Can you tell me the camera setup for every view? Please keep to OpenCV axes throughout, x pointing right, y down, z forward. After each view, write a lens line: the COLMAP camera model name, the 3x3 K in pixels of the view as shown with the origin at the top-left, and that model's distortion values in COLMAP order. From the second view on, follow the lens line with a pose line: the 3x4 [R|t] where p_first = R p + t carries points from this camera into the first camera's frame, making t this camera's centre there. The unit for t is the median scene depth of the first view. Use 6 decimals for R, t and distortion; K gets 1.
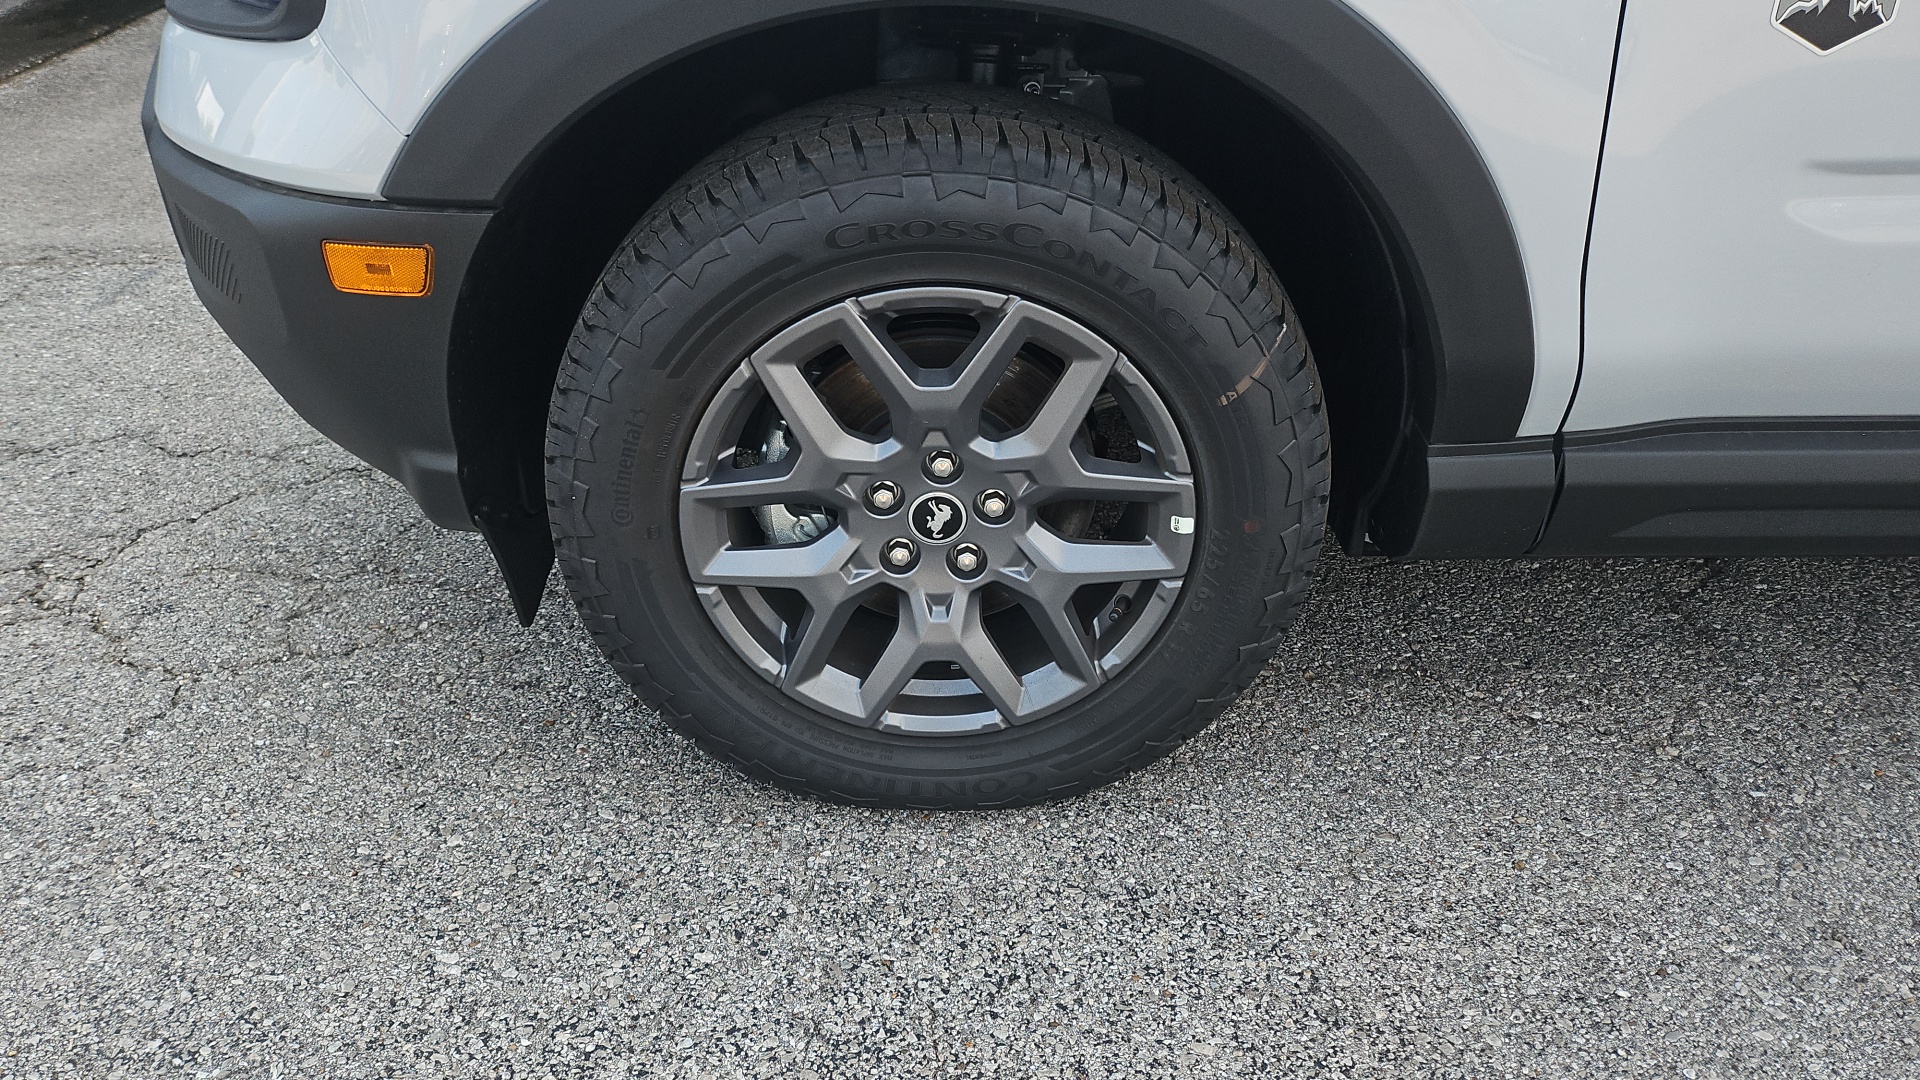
lens RADIAL K [[1359.0, 0, 949.2], [0, 1359.0, 552.2], [0, 0, 1]] dist [0.067143, -0.069541]
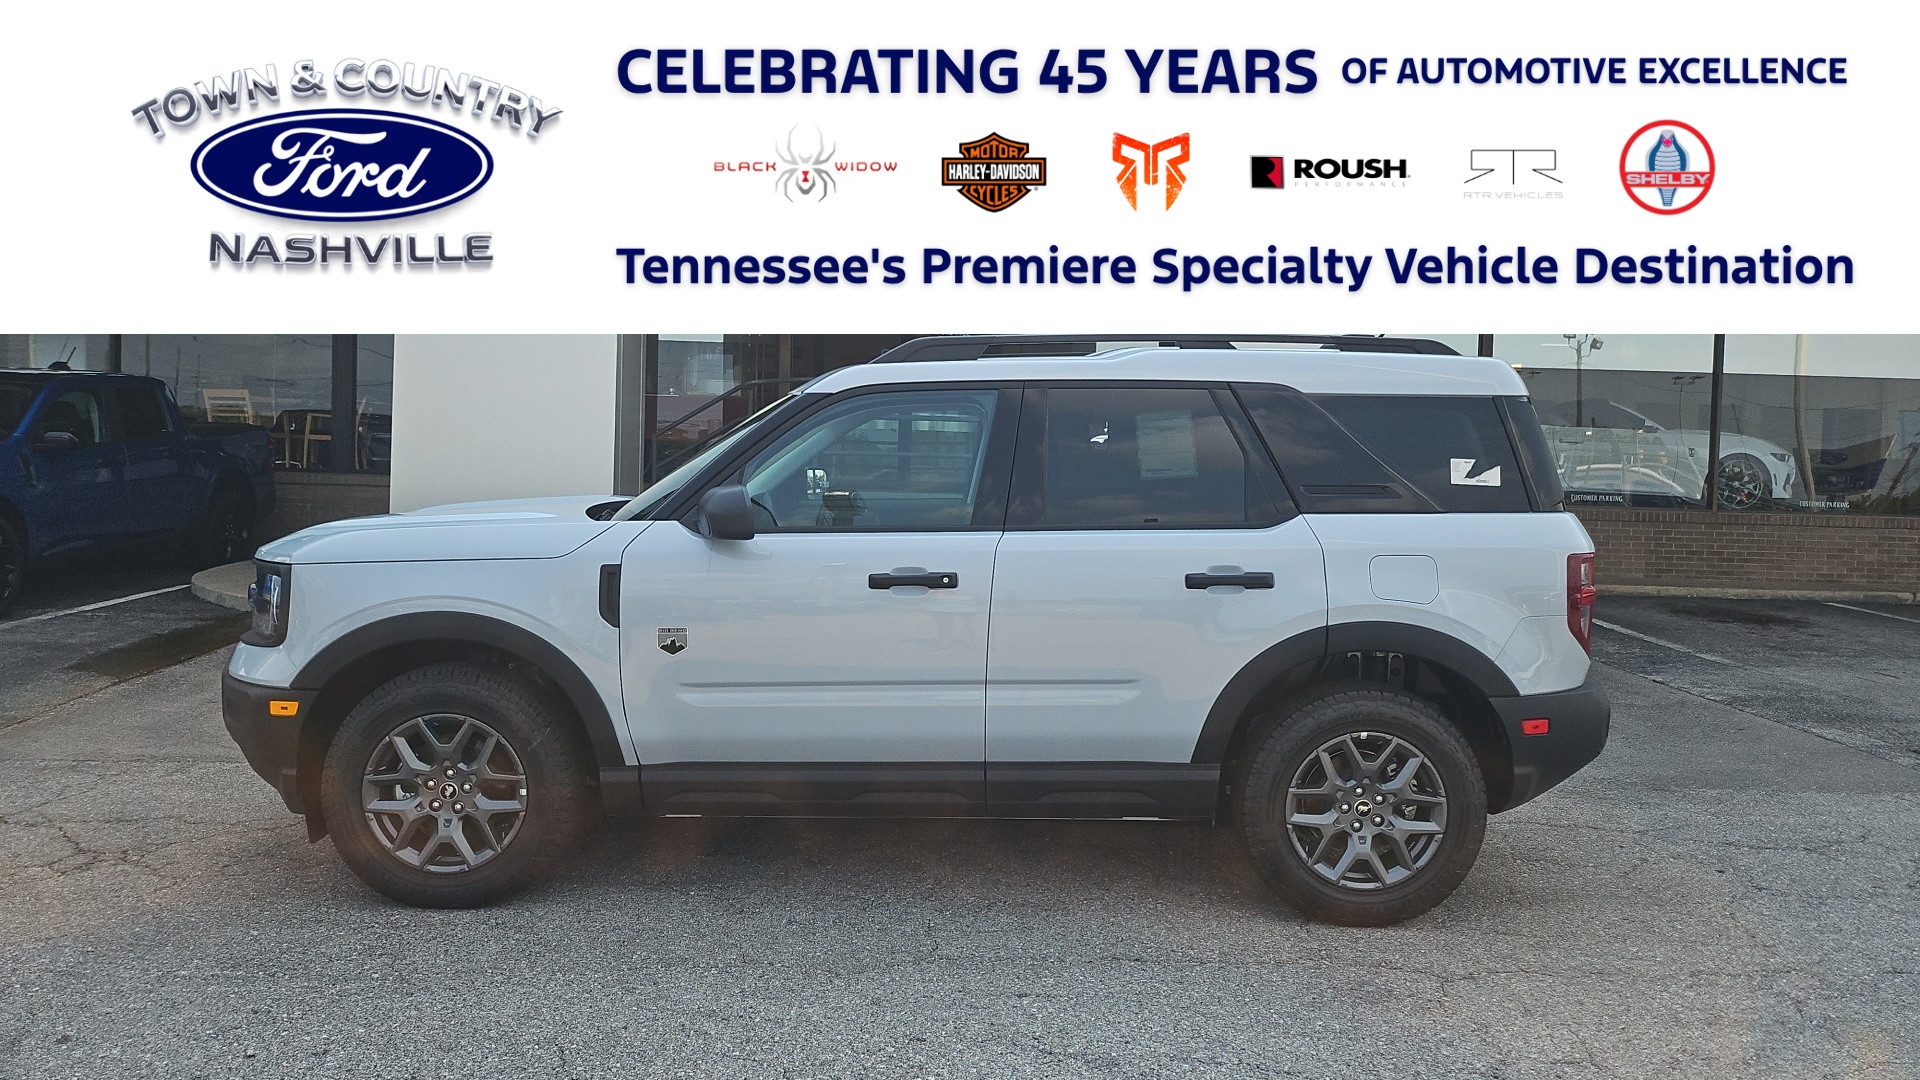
lens RADIAL K [[1341.3, 0, 960.0], [0, 1341.3, 540.0], [0, 0, 1]] dist [0.064582, -0.053702]
pose [[0.999763, 0.020387, 0.007629, 1.145080], [-0.014807, 0.893817, -0.448187, 0.846067], [-0.015956, 0.447967, 0.893908, -2.083772]]
